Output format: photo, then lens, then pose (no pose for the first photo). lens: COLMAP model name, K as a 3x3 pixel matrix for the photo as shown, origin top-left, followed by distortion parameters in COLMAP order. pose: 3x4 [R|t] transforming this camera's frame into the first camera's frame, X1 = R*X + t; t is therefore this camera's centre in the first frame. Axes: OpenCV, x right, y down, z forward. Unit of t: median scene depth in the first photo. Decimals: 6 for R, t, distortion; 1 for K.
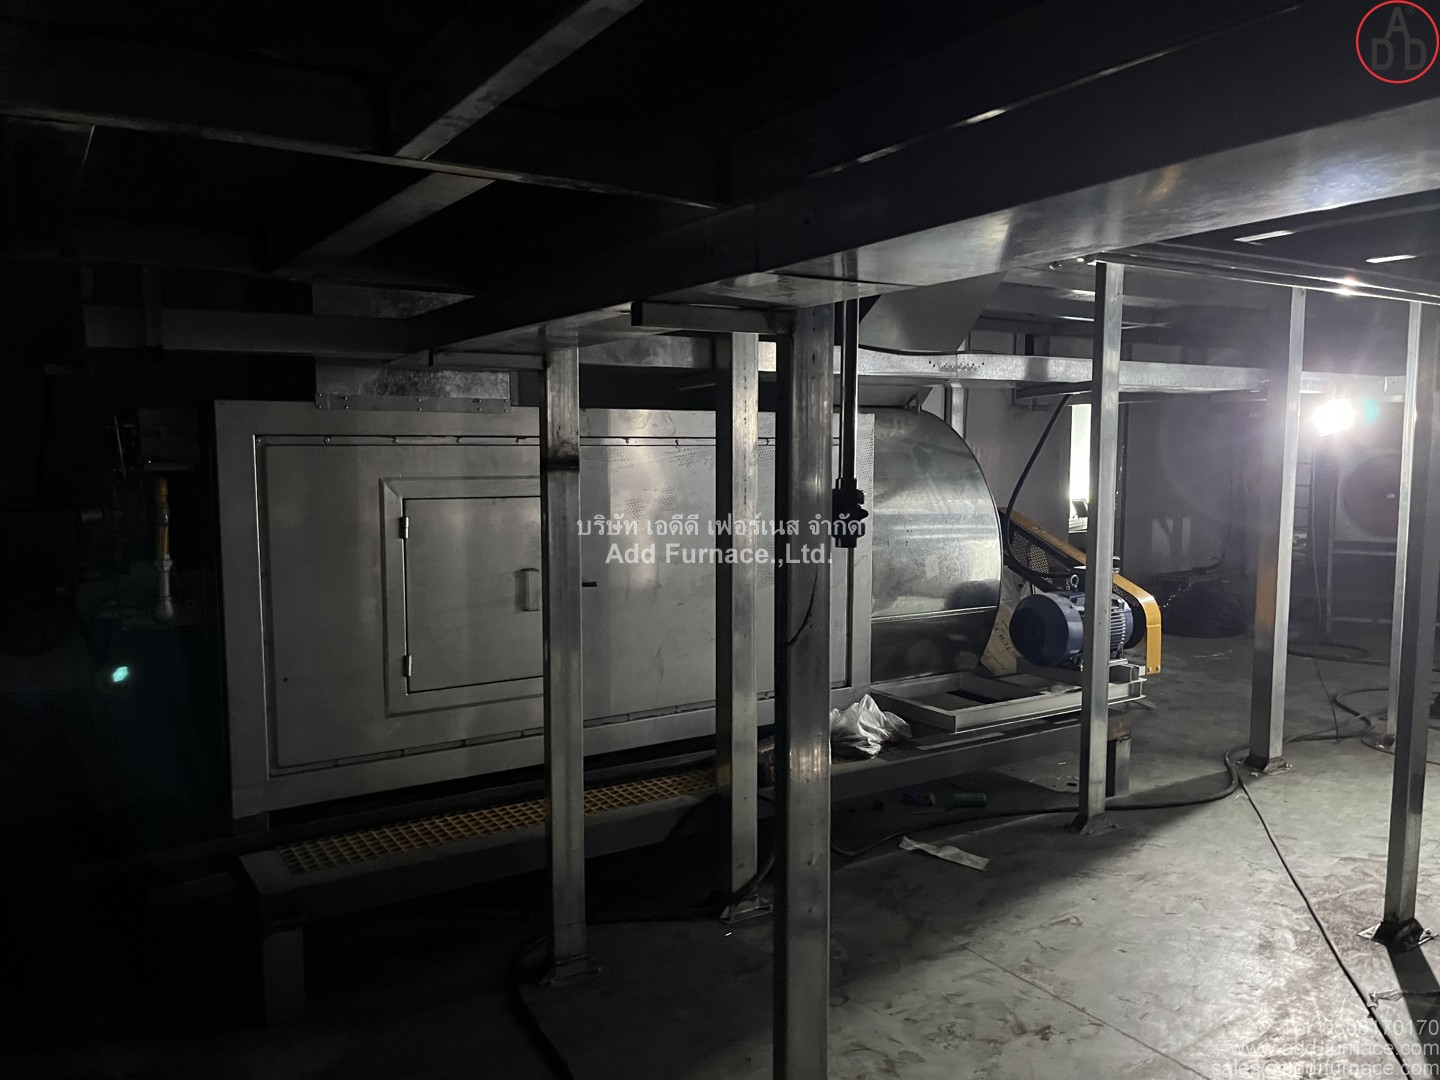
lens RADIAL K [[1103.8, 0, 713.0], [0, 1103.8, 548.7], [0, 0, 1]] dist [0.053140, 0.001968]
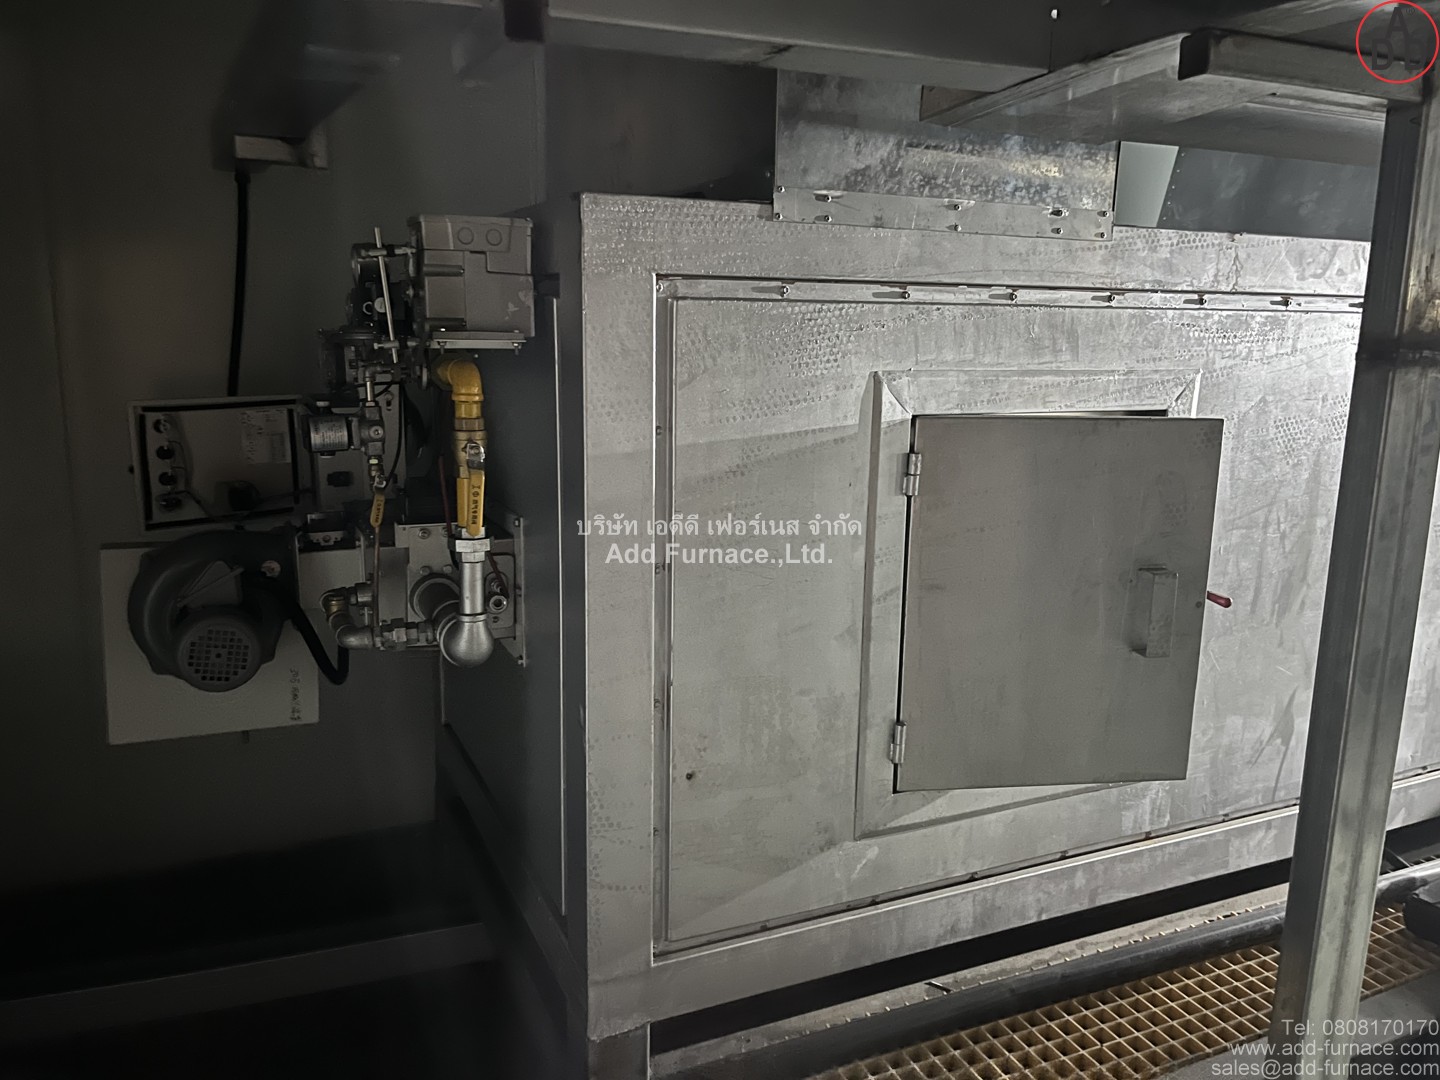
lens RADIAL K [[1103.8, 0, 724.0], [0, 1103.8, 533.5], [0, 0, 1]] dist [0.053140, 0.001968]
pose [[0.991544, 0.043351, -0.122313, -0.315224], [-0.031014, 0.994400, 0.101028, -0.041584], [0.126008, -0.096381, 0.987336, 0.526590]]
